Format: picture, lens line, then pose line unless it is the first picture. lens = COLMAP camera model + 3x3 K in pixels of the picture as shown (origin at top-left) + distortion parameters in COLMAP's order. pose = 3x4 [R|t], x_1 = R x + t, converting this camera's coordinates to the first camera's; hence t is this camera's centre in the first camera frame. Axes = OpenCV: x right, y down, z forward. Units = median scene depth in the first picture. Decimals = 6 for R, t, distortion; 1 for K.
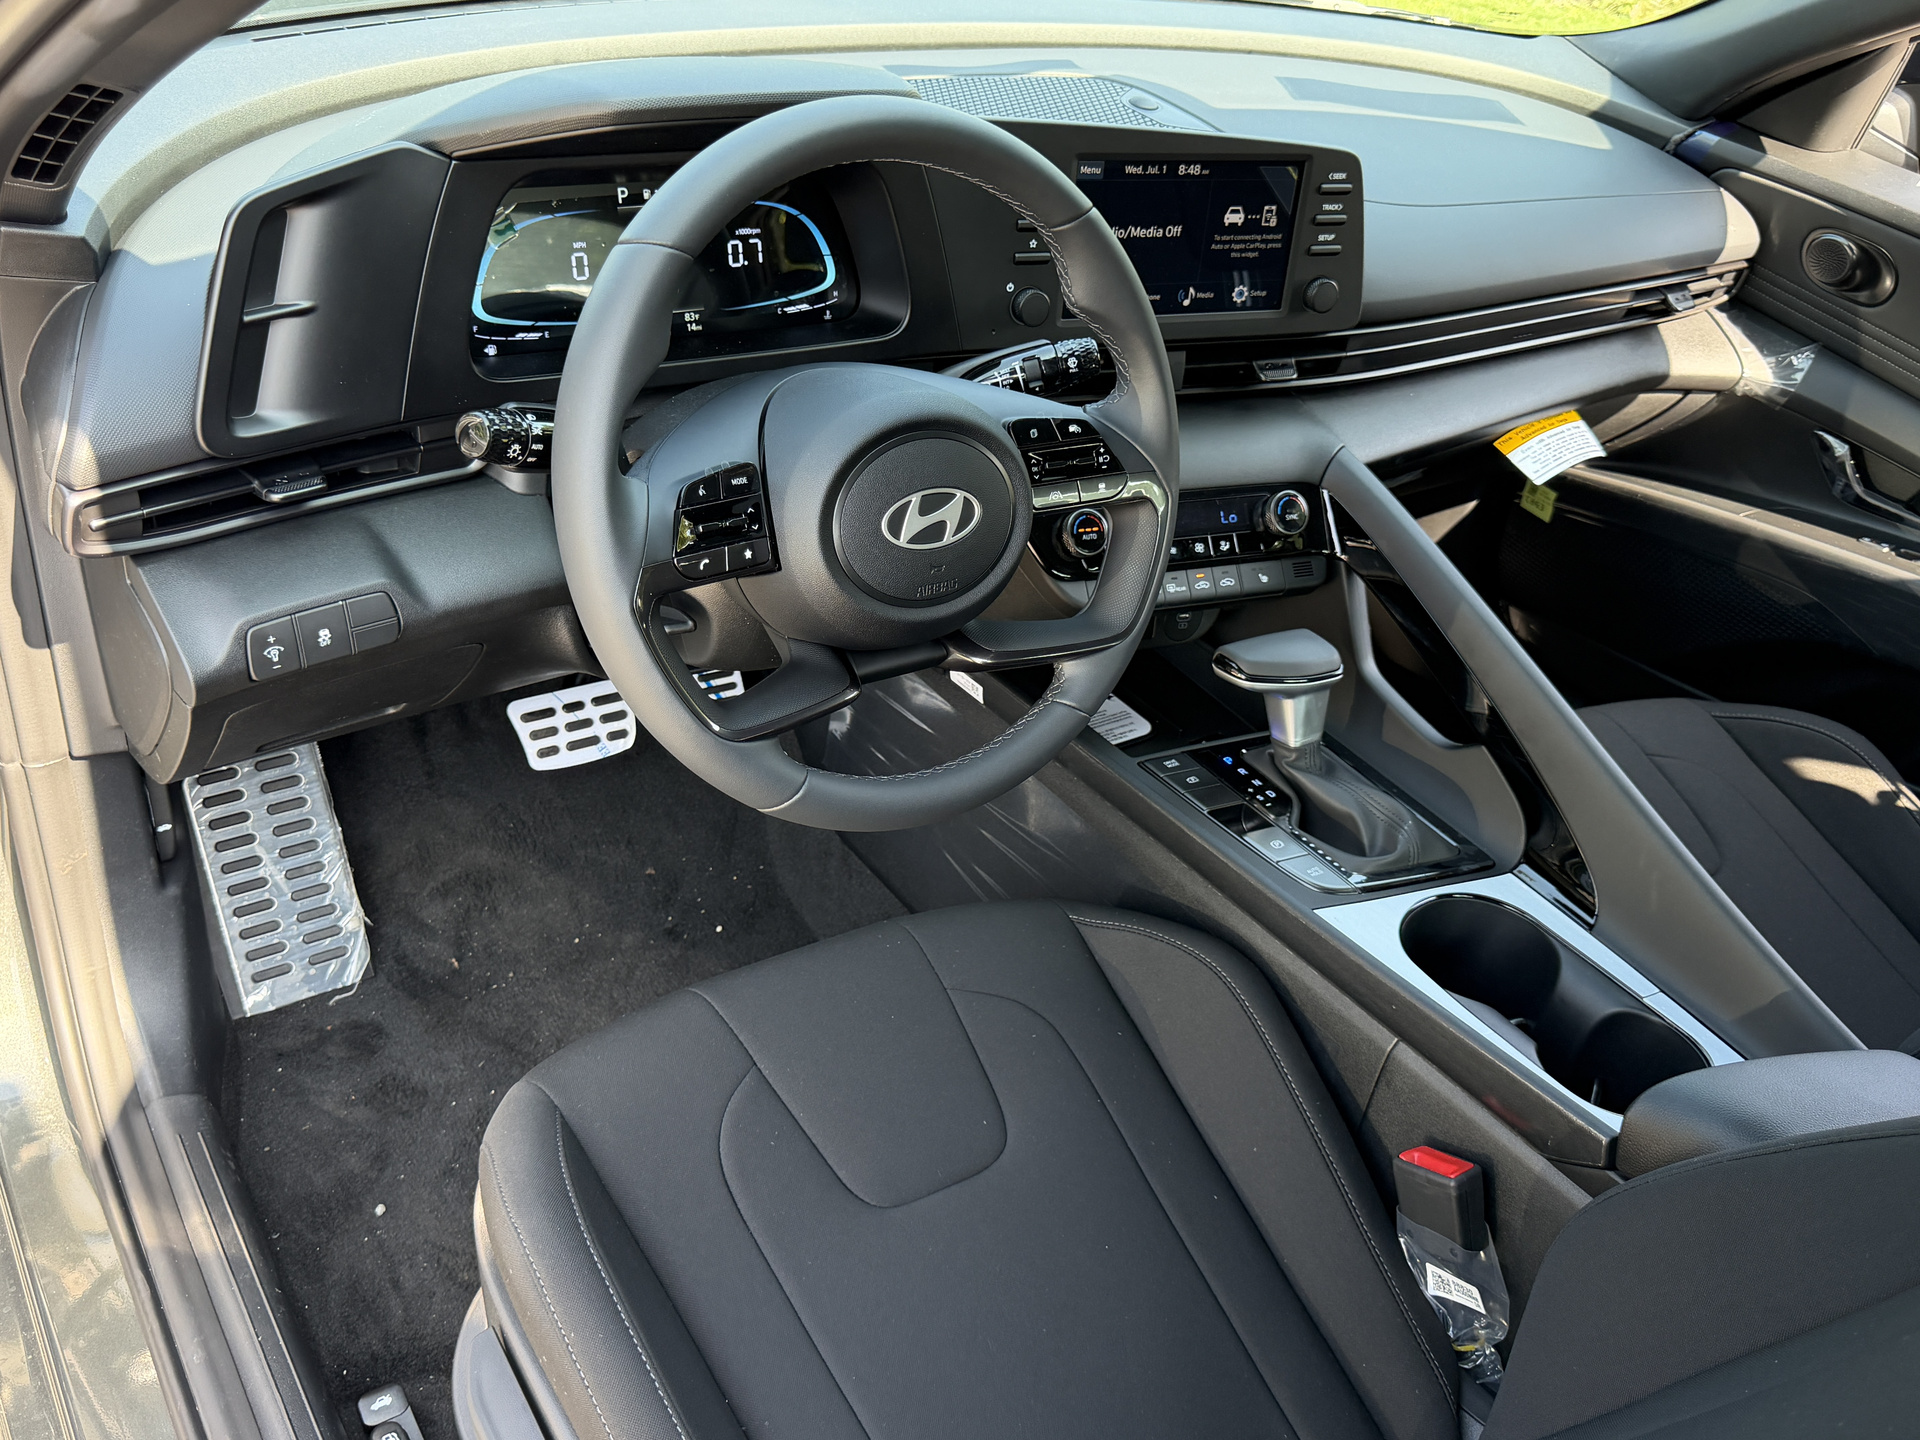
lens RADIAL K [[1651.6, 0, 955.4], [0, 1651.6, 737.4], [0, 0, 1]] dist [0.180095, -0.398152]
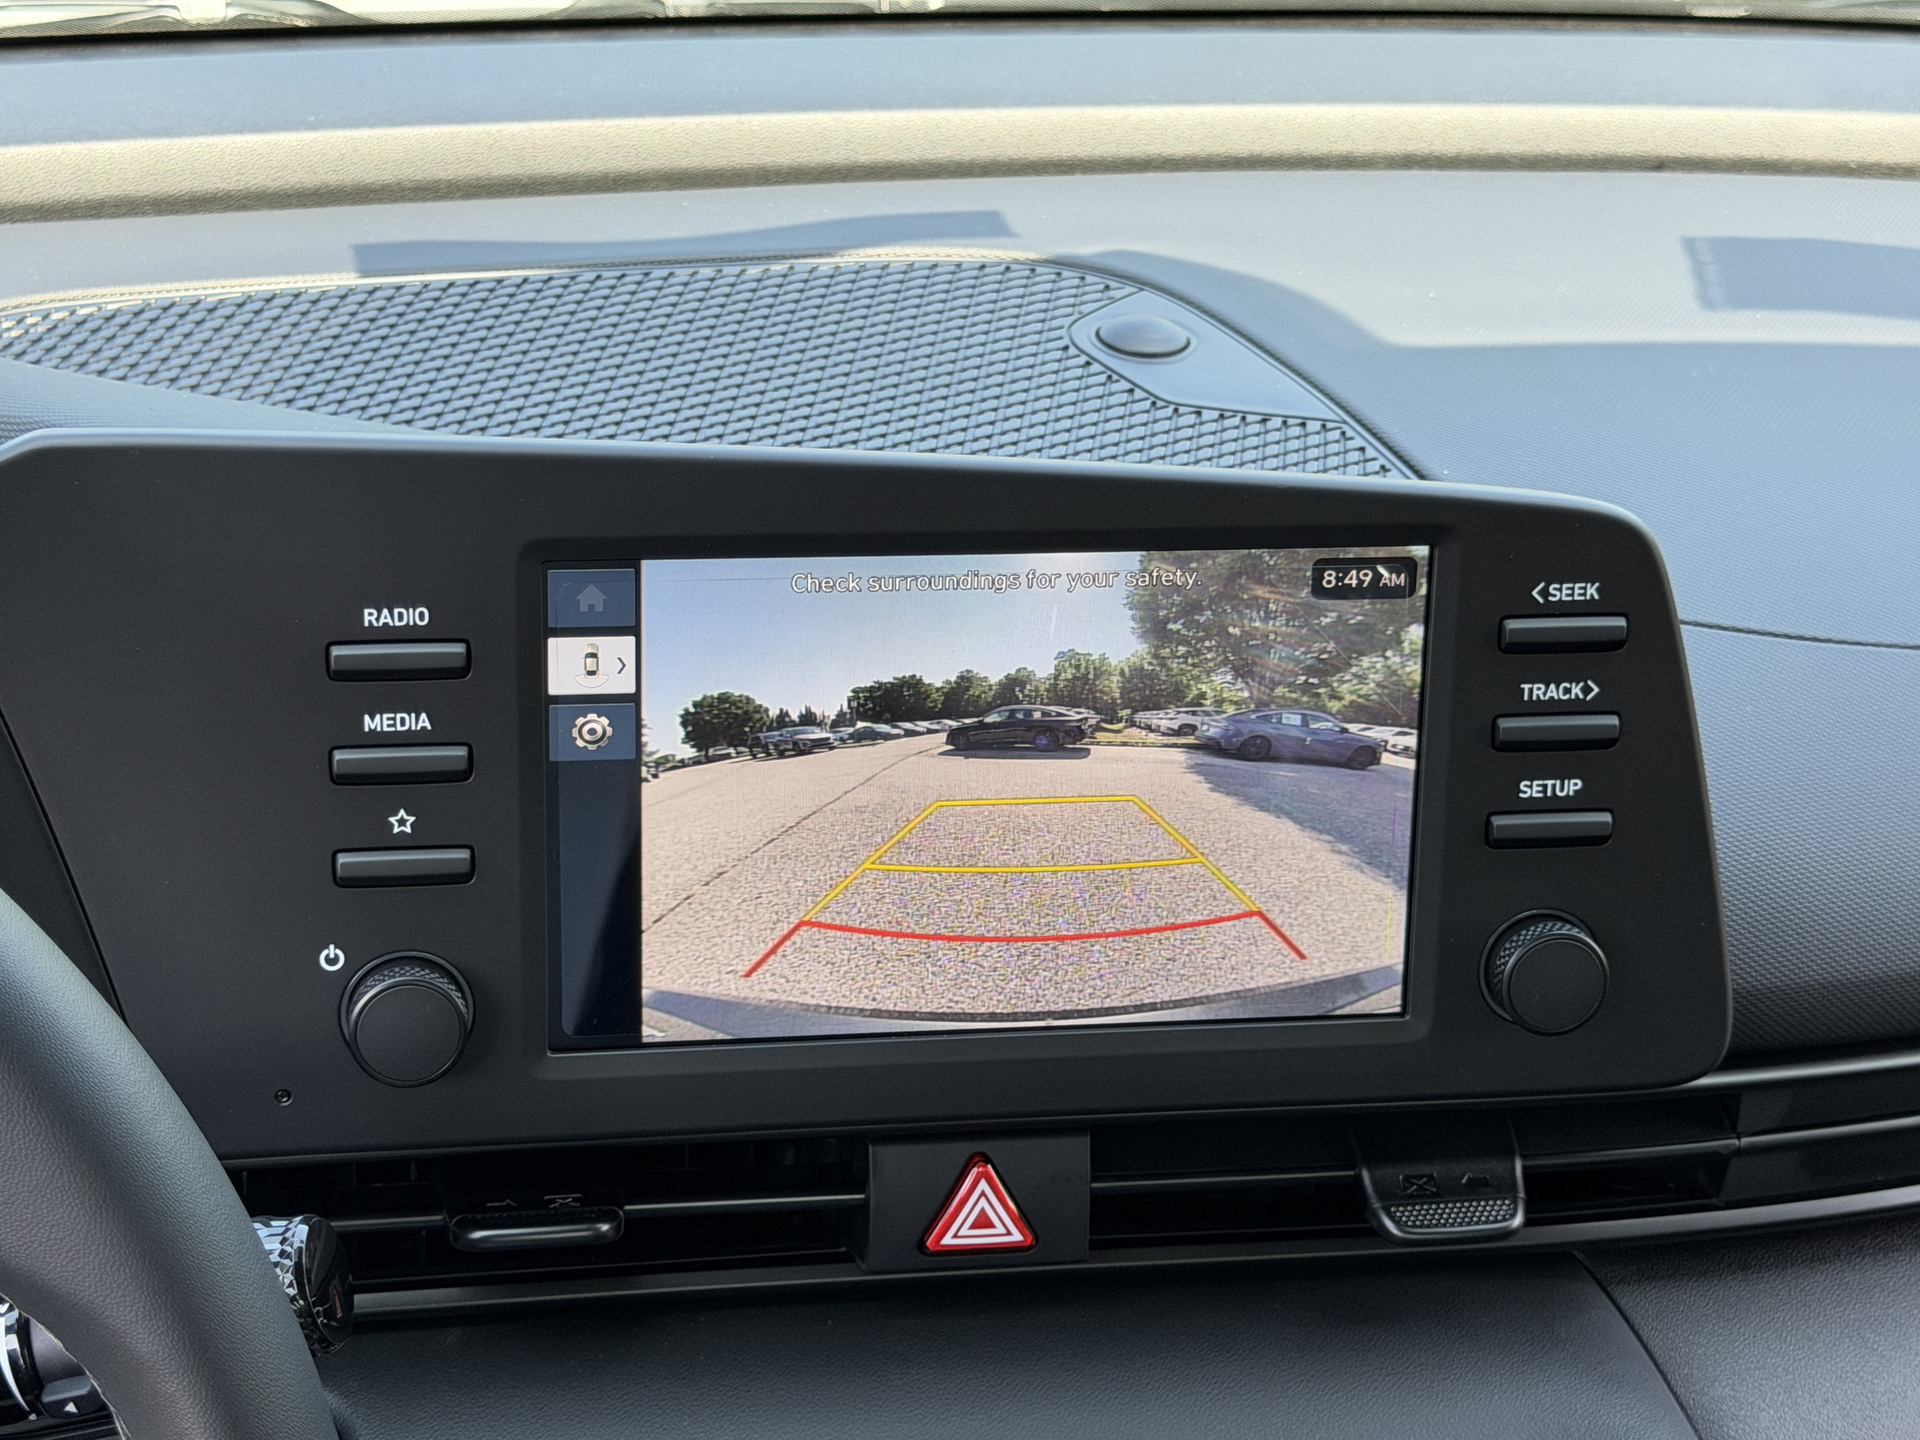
lens RADIAL K [[3427.3, 0, 950.9], [0, 3427.3, 731.5], [0, 0, 1]] dist [0.135197, 0.111421]
pose [[0.966143, 0.017723, -0.257398, 0.275851], [-0.071941, 0.976576, -0.202789, -0.180711], [0.247775, 0.214441, 0.944787, 0.414605]]
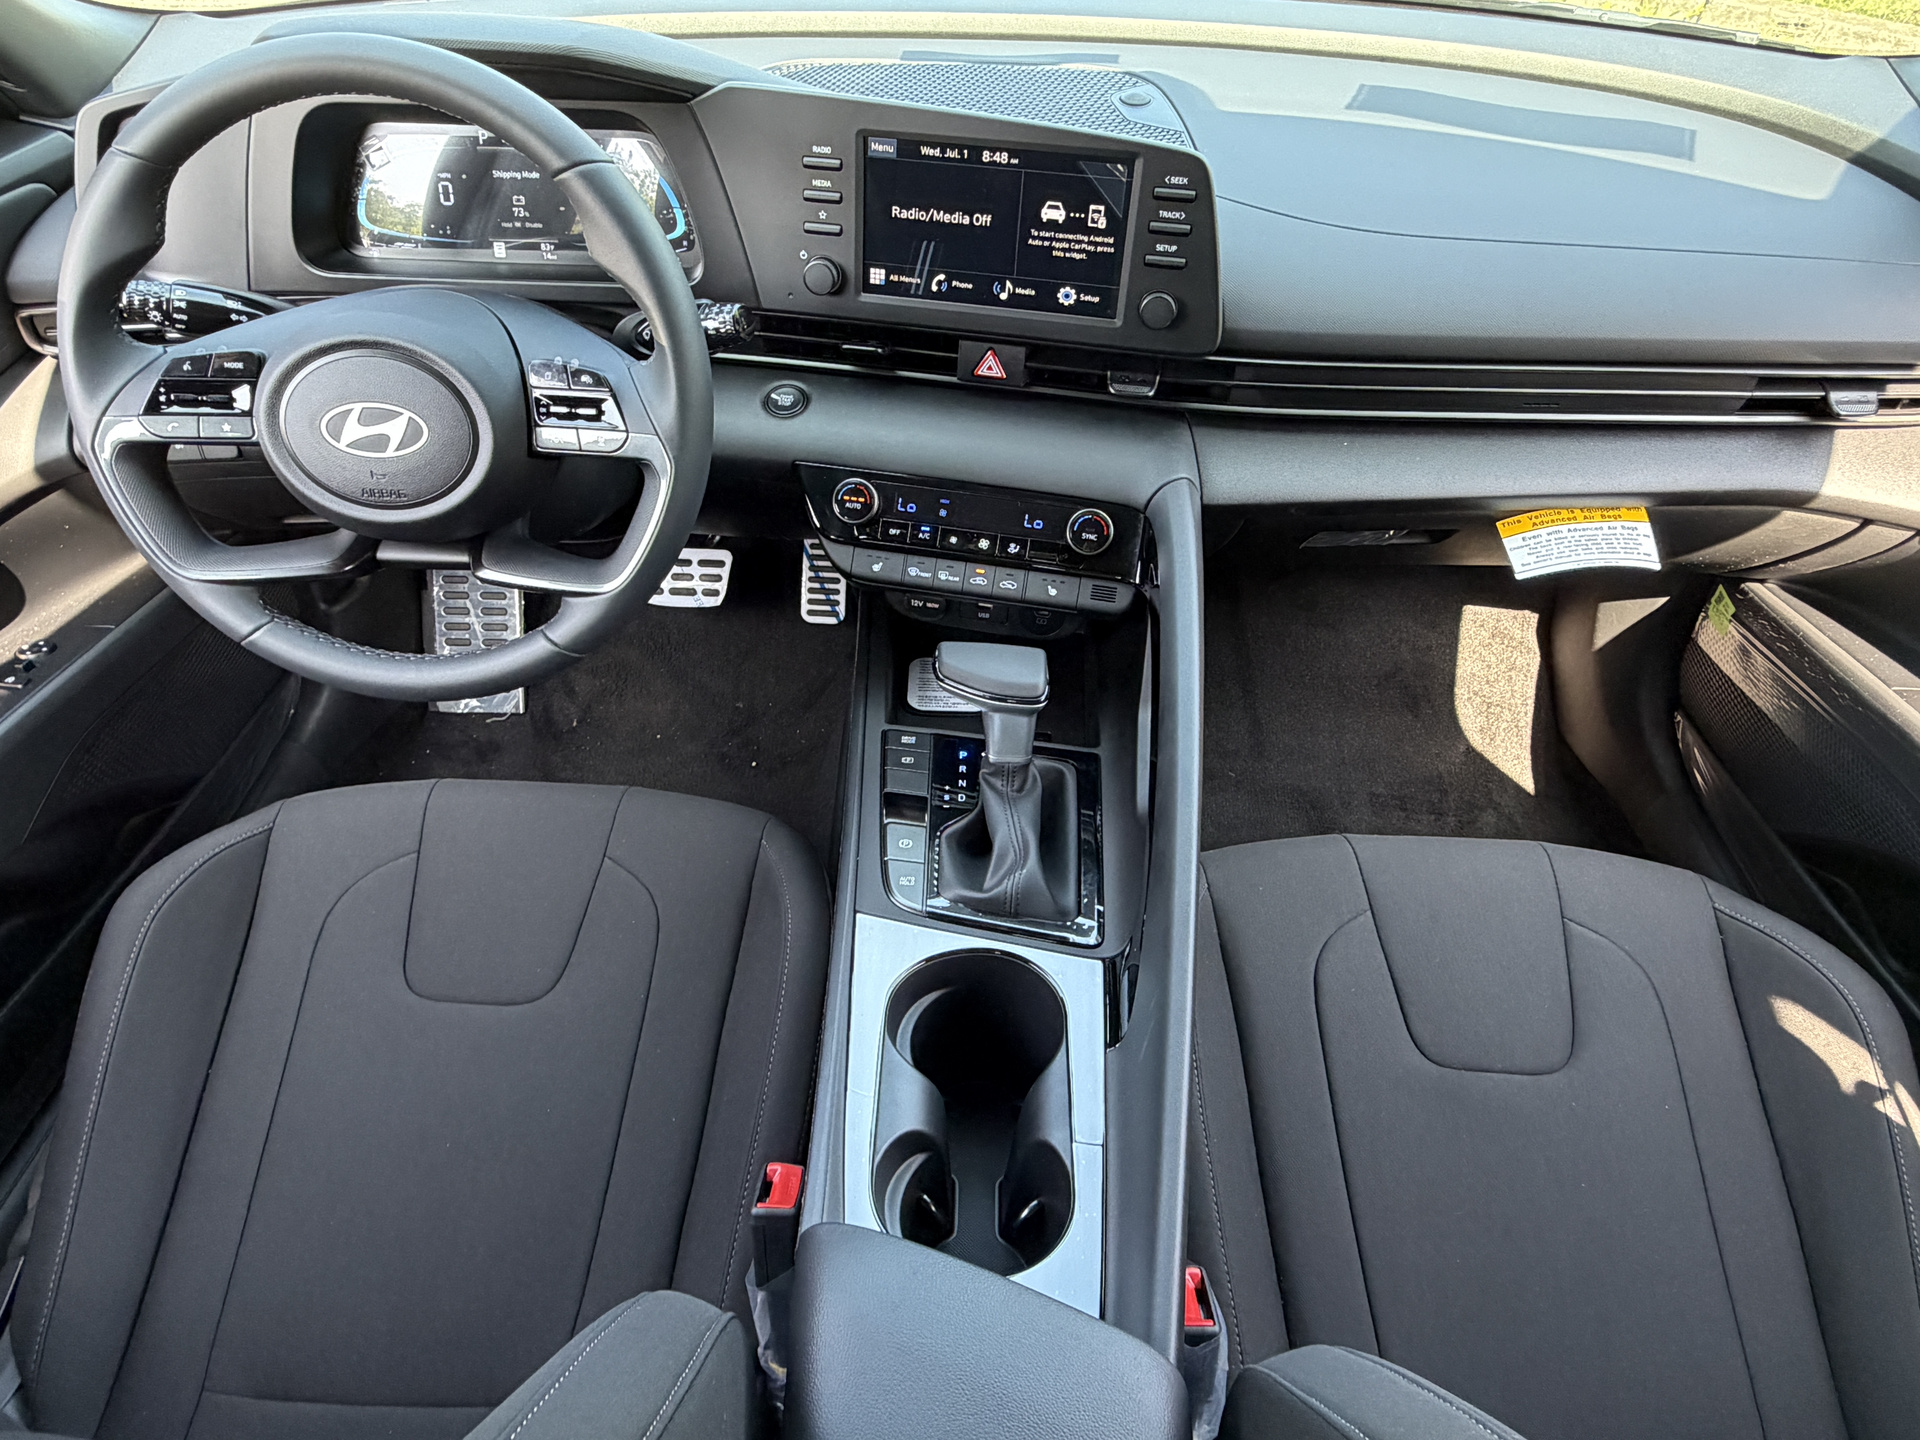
lens RADIAL K [[1222.5, 0, 930.5], [0, 1222.5, 714.5], [0, 0, 1]] dist [0.000209, 0.001973]
pose [[0.803351, 0.301982, -0.513259, 0.543294], [-0.259582, 0.953271, 0.154572, -0.124449], [0.535952, 0.009057, 0.844200, 0.368861]]
